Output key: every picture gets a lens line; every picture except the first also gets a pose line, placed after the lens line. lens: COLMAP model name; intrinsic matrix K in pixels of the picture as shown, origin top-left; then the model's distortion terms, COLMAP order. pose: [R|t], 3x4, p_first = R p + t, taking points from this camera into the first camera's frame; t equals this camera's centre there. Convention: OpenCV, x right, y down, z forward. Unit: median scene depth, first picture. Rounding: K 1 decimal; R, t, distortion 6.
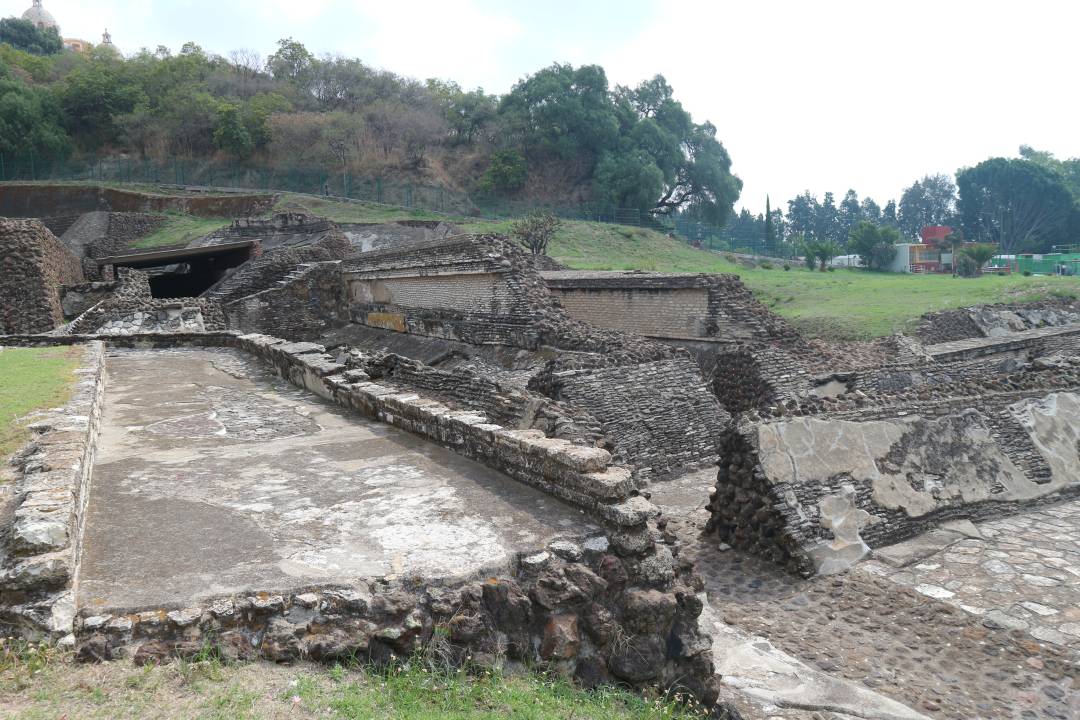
lens RADIAL K [[731.8, 0, 540.0], [0, 731.8, 360.0], [0, 0, 1]] dist [-0.128112, 0.071202]
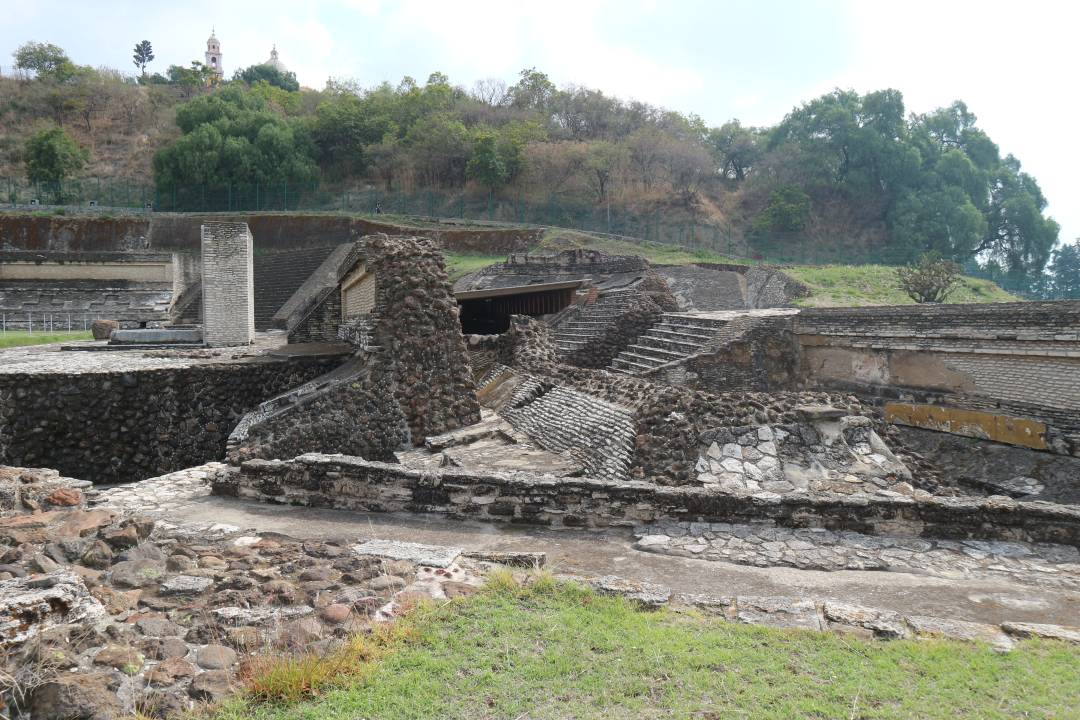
lens RADIAL K [[731.8, 0, 540.0], [0, 731.8, 360.0], [0, 0, 1]] dist [-0.124371, 0.087585]
pose [[0.973562, 0.045923, -0.223760, -0.158695], [-0.059333, 0.996799, -0.053576, -0.020039], [0.220584, 0.065436, 0.973171, 0.126253]]
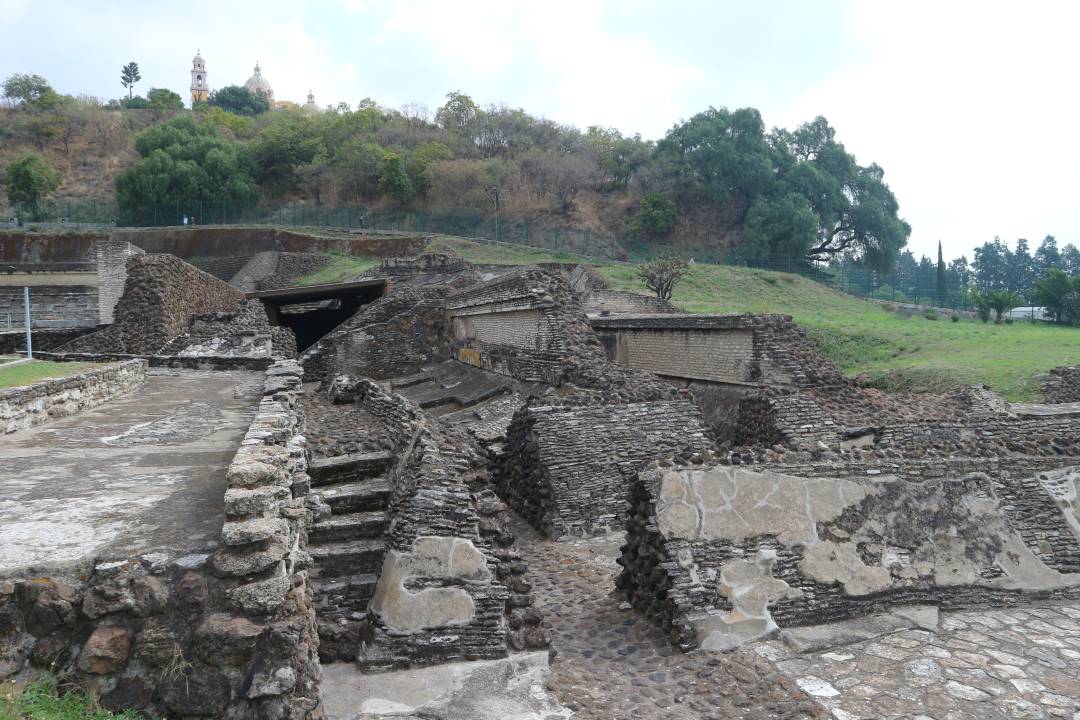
lens RADIAL K [[730.1, 0, 543.4], [0, 730.1, 374.3], [0, 0, 1]] dist [-0.137818, 0.087070]
pose [[0.972731, 0.038812, -0.228667, 0.045943], [-0.048589, 0.998123, -0.037281, 0.001491], [0.226791, 0.047375, 0.972791, 0.012707]]
